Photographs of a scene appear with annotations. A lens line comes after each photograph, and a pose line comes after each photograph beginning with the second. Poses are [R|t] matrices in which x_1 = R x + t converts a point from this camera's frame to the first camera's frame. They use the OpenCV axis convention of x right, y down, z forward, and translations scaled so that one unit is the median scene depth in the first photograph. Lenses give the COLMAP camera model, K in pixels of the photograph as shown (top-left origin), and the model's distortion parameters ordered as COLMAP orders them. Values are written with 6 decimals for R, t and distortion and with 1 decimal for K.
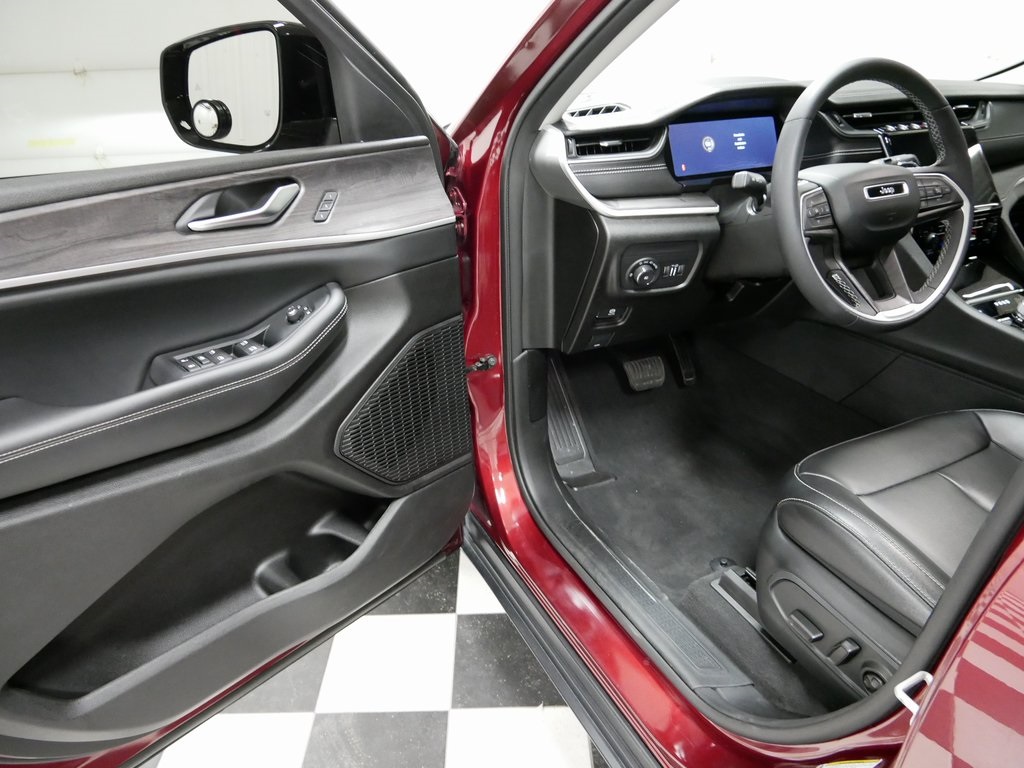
lens RADIAL K [[732.2, 0, 512.0], [0, 732.2, 384.0], [0, 0, 1]] dist [-0.077252, 0.053513]
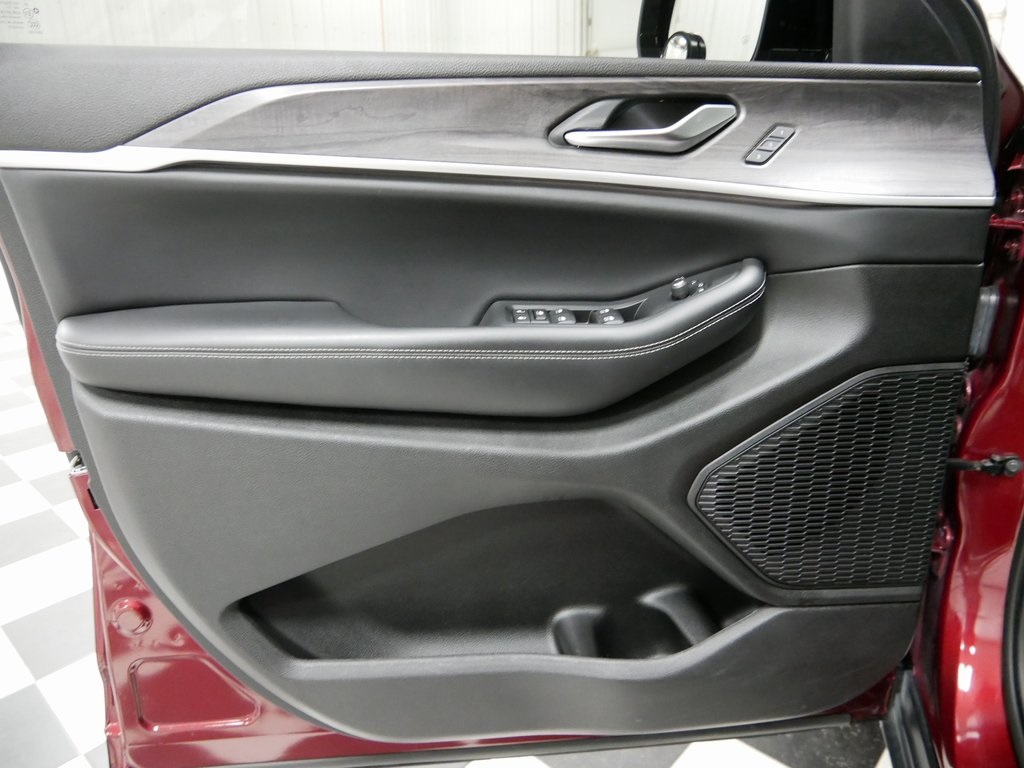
lens RADIAL K [[732.2, 0, 512.0], [0, 732.2, 384.0], [0, 0, 1]] dist [-0.077252, 0.053513]
pose [[0.727257, 0.235764, -0.644602, 0.051503], [-0.296222, 0.955000, 0.015087, 0.027744], [0.619152, 0.179973, 0.764369, 0.354982]]
